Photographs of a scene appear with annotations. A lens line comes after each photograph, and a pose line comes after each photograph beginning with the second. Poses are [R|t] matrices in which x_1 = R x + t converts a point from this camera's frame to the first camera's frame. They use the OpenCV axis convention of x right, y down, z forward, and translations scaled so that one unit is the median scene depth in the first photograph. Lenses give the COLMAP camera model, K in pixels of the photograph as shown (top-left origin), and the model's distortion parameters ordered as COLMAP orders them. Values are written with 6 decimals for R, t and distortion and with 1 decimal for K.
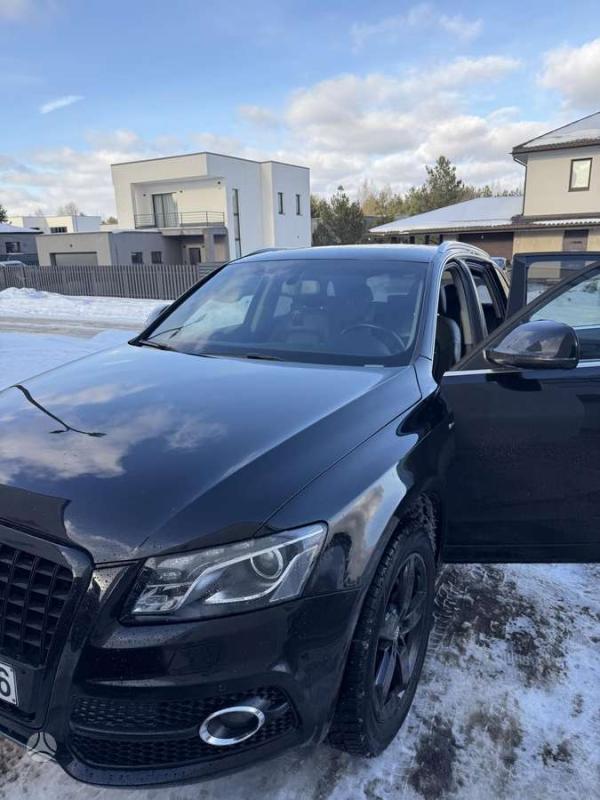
lens RADIAL K [[597.4, 0, 281.5], [0, 597.4, 398.6], [0, 0, 1]] dist [0.010265, -0.007015]
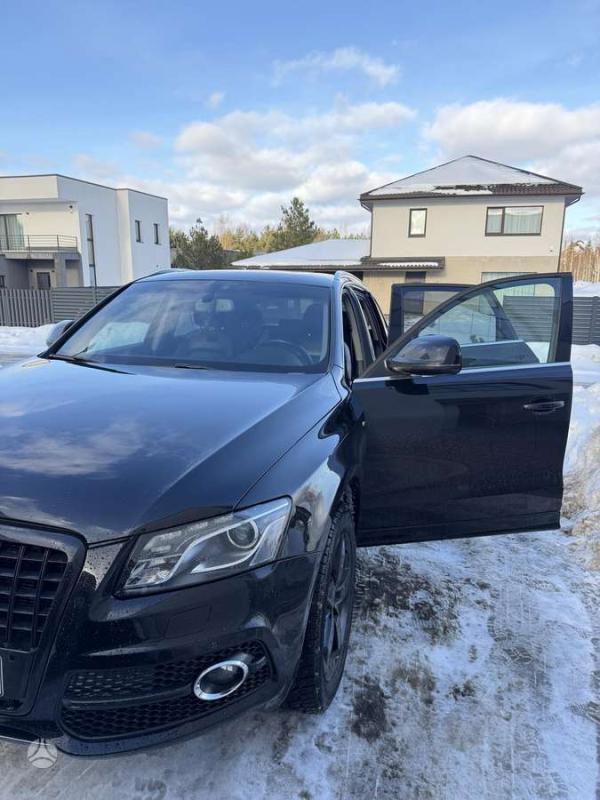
lens RADIAL K [[603.3, 0, 295.0], [0, 603.3, 408.8], [0, 0, 1]] dist [0.062783, -0.072740]
pose [[0.964223, -0.017508, 0.264513, -0.161056], [0.028742, 0.998839, -0.038658, 0.059378], [-0.263529, 0.044877, 0.963607, -0.102111]]
